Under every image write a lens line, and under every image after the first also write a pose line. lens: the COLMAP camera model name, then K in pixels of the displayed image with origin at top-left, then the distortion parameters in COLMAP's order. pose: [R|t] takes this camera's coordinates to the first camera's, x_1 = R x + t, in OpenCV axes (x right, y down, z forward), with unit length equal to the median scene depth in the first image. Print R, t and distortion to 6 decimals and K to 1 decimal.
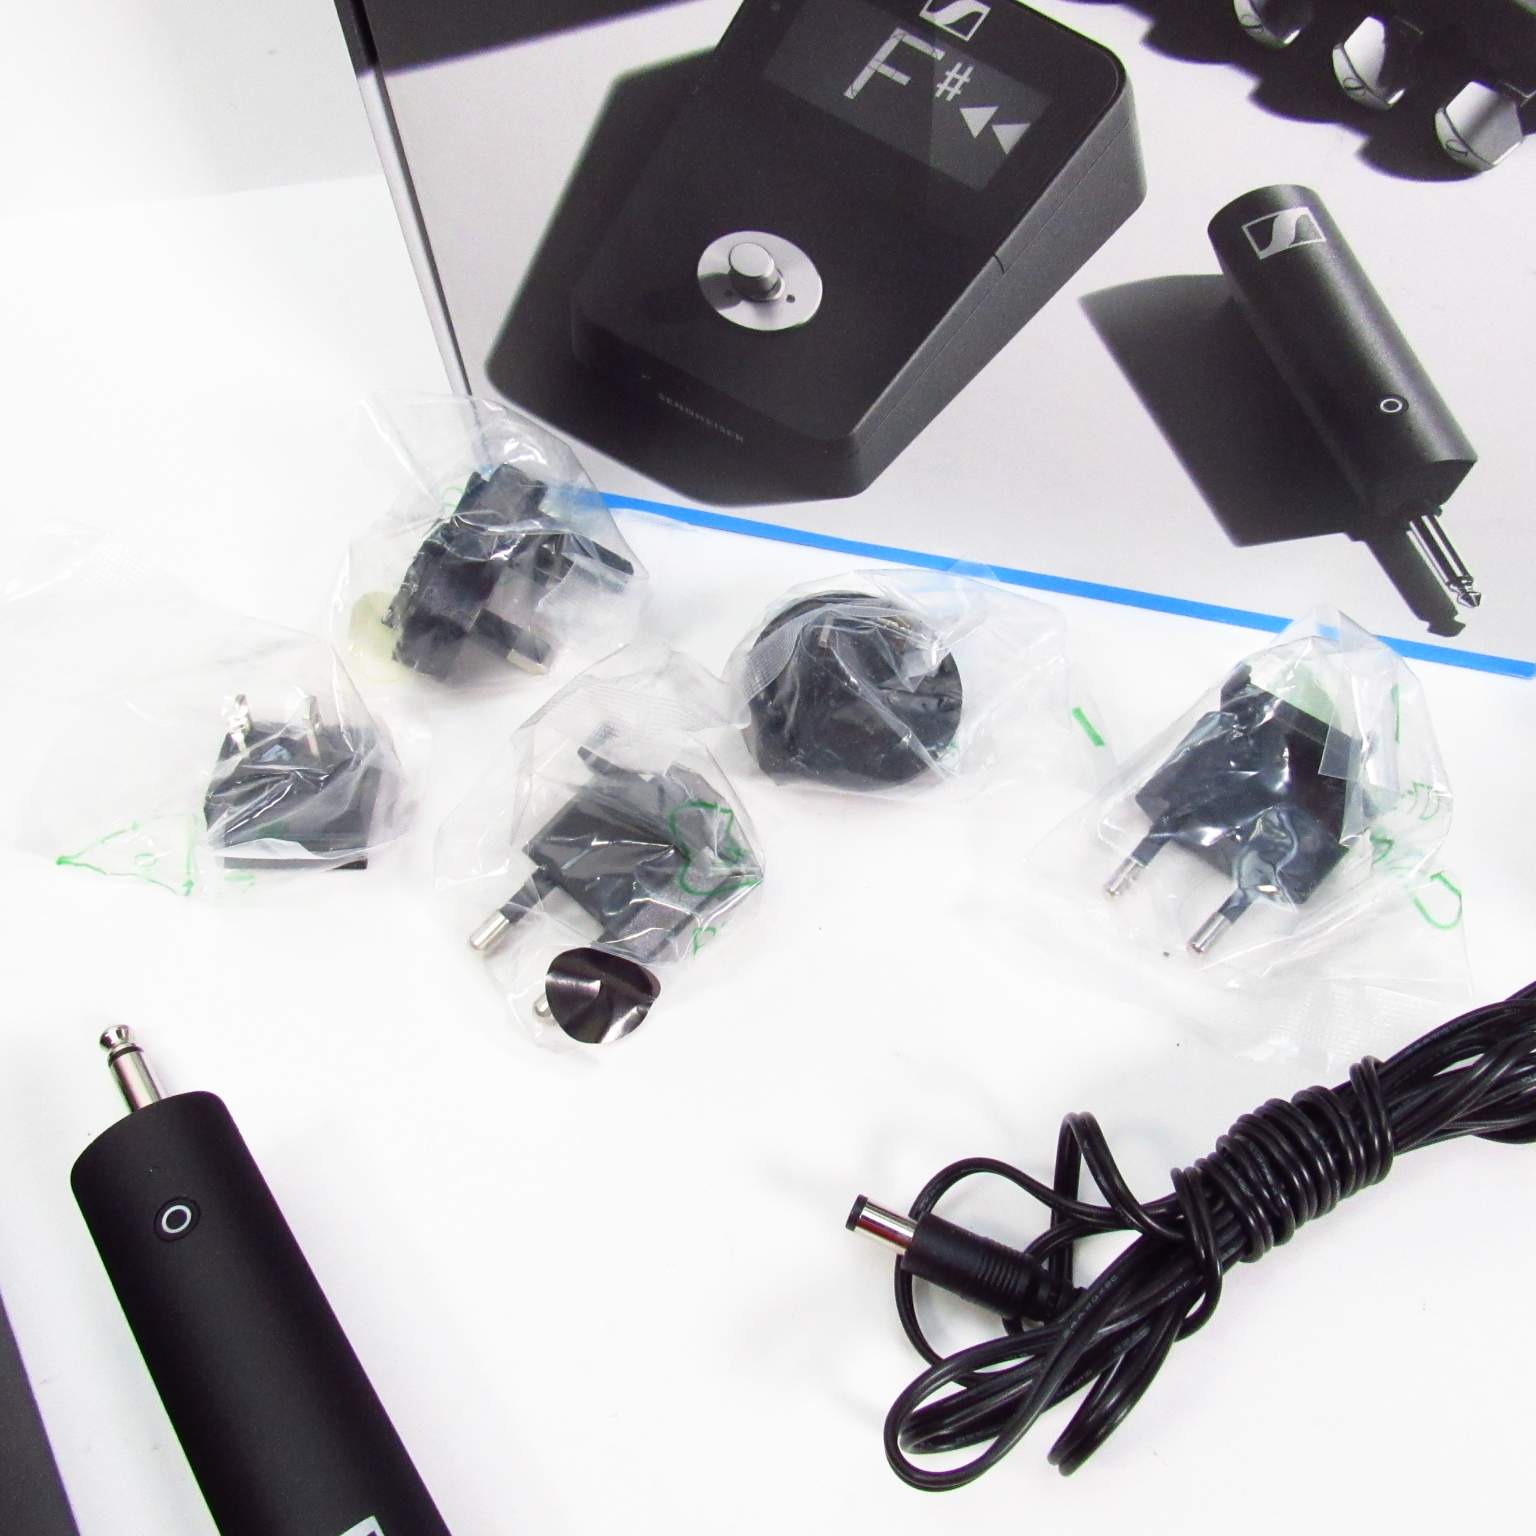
lens RADIAL K [[1454.4, 0, 728.2], [0, 1454.4, 767.8], [0, 0, 1]] dist [-0.006225, -0.016386]
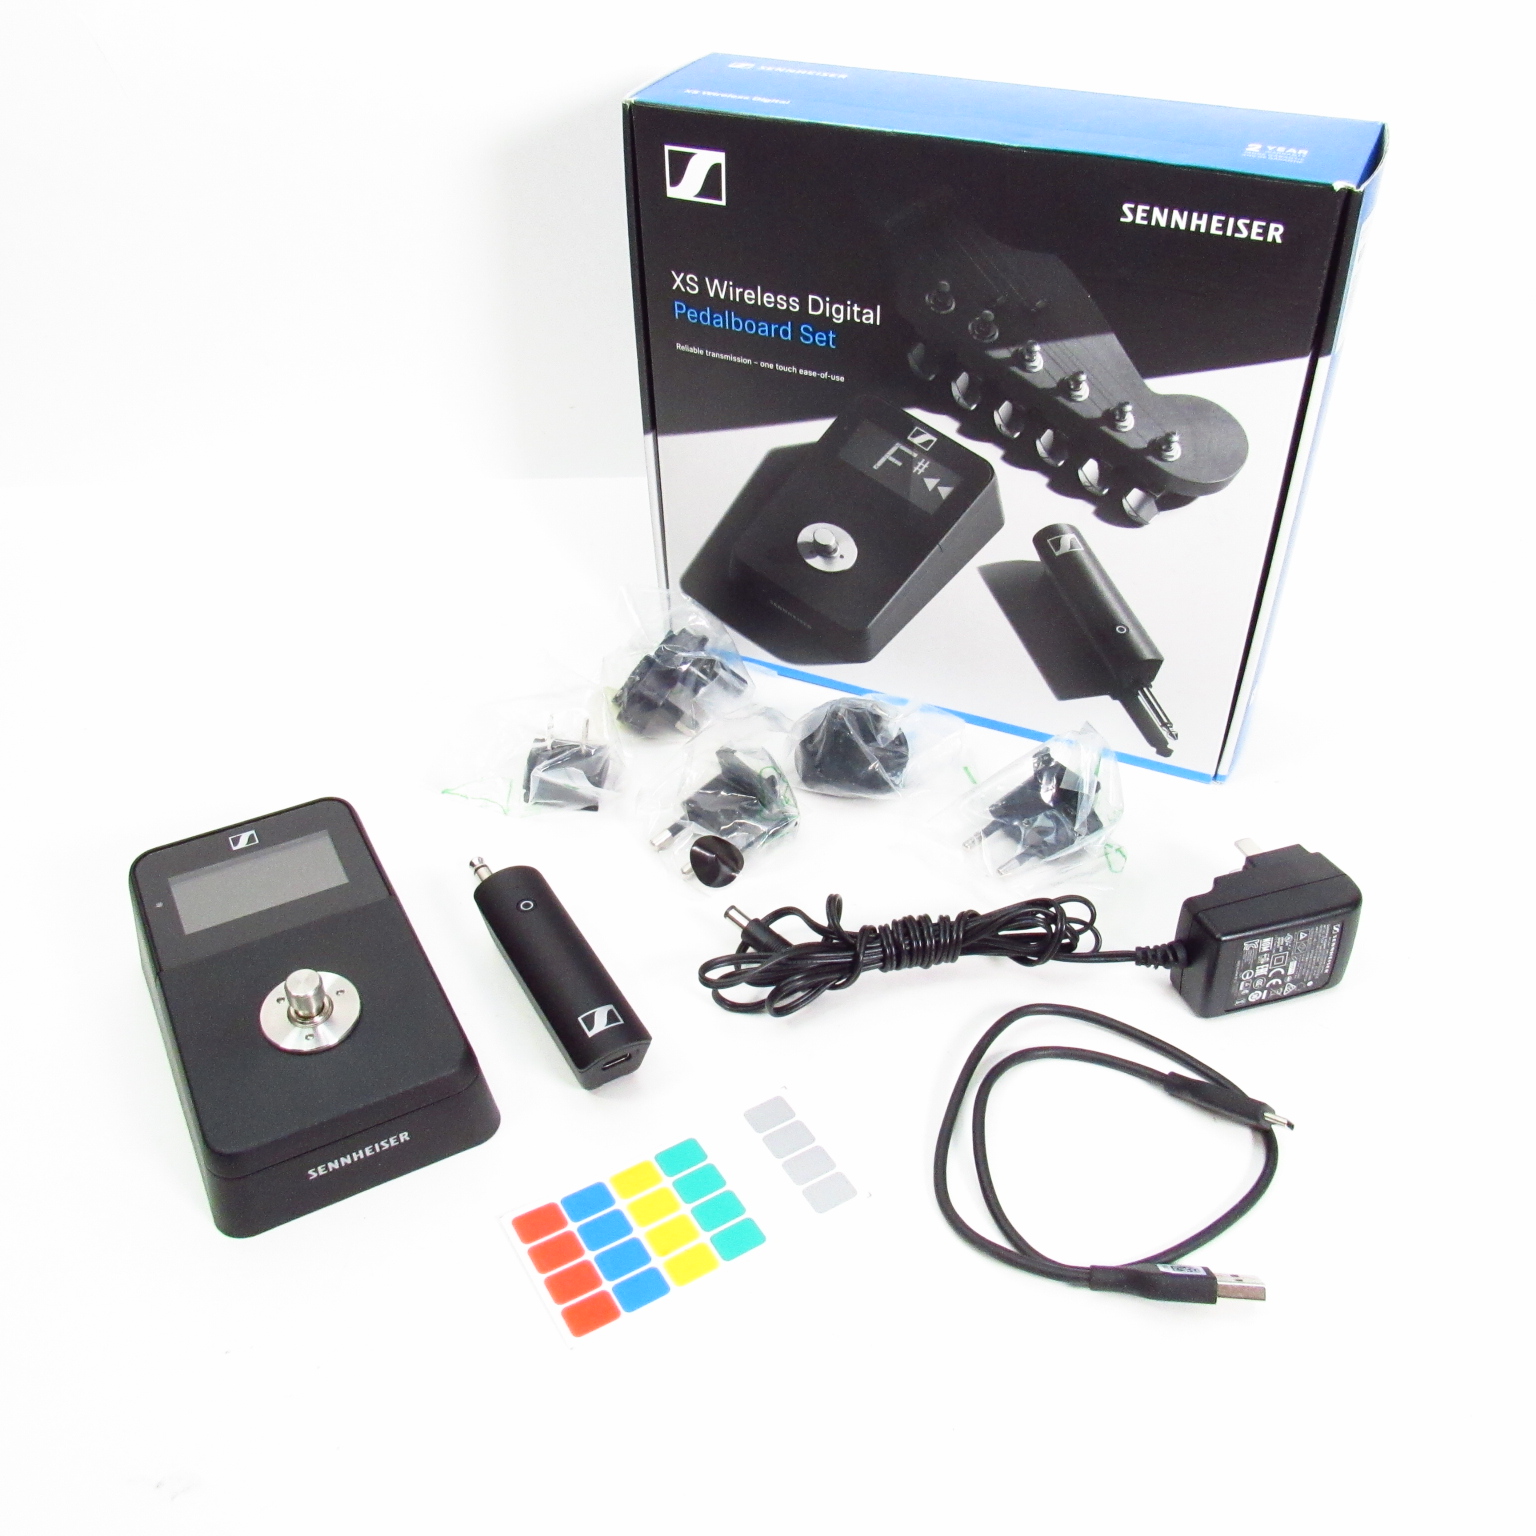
lens RADIAL K [[1454.4, 0, 728.2], [0, 1454.4, 767.8], [0, 0, 1]] dist [-0.006225, -0.016386]
pose [[0.993683, 0.103637, -0.043041, 0.003526], [-0.110225, 0.973370, -0.201003, 0.406291], [0.021064, 0.204478, 0.978645, -0.971182]]
